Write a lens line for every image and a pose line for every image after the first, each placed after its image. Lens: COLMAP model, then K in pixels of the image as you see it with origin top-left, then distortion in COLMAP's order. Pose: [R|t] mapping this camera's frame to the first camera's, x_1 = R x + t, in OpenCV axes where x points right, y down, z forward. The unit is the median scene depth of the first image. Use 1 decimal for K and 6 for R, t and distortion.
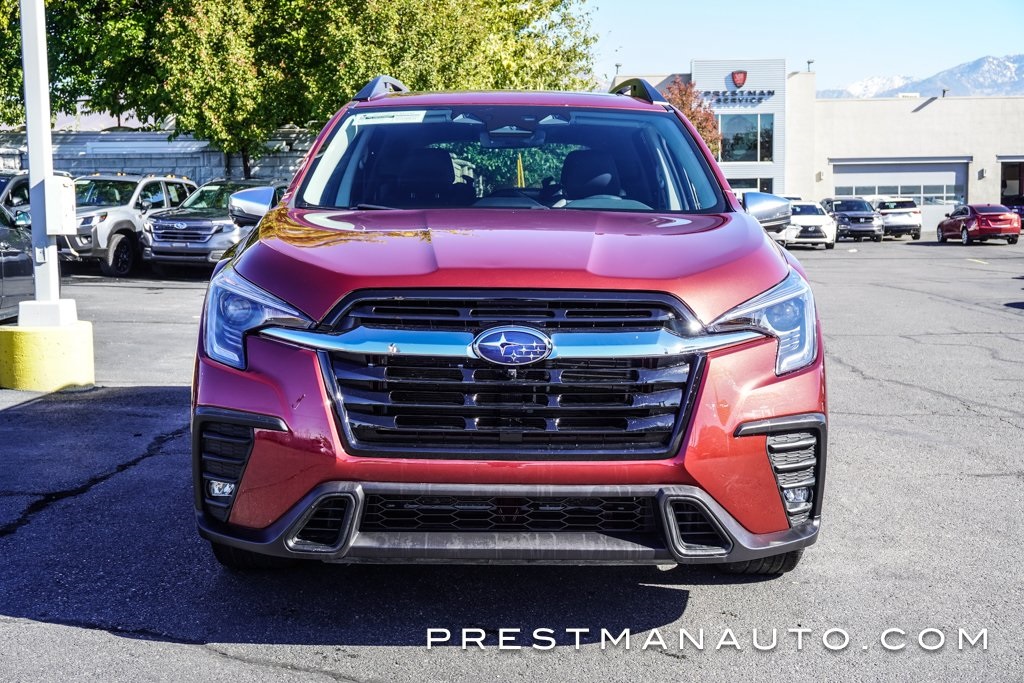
lens RADIAL K [[1348.8, 0, 512.6], [0, 1348.8, 339.9], [0, 0, 1]] dist [0.047021, 0.000000]
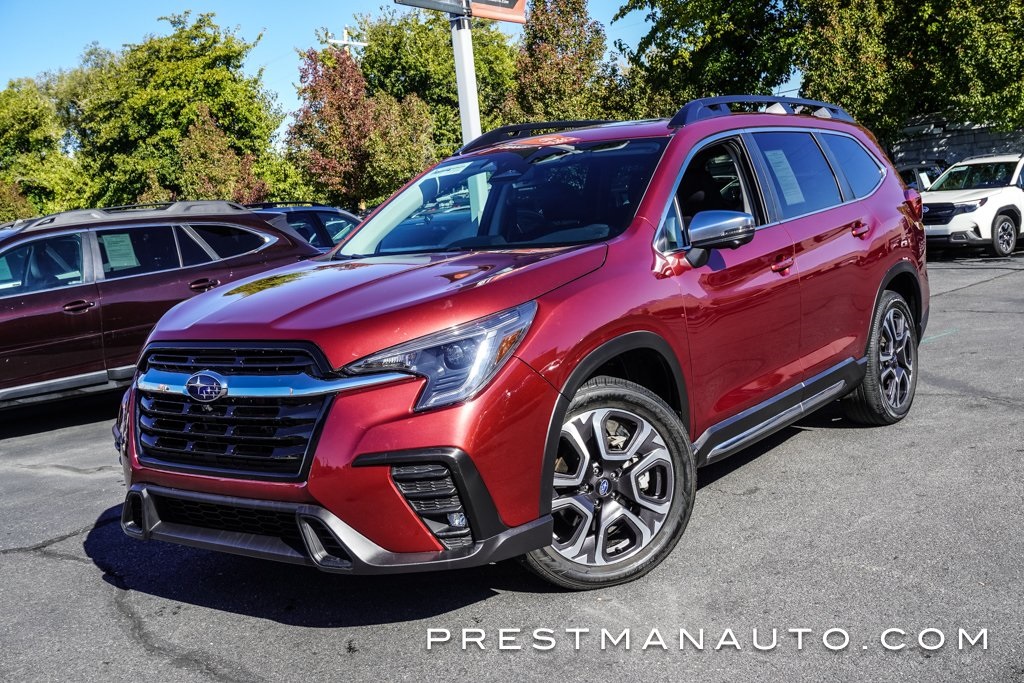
lens RADIAL K [[1174.2, 0, 512.6], [0, 1174.2, 344.1], [0, 0, 1]] dist [0.068944, 0.000000]
pose [[0.814996, -0.008092, -0.579410, 0.121243], [0.028568, 0.999248, 0.026228, -0.007777], [0.578762, -0.037928, 0.814614, 0.036802]]
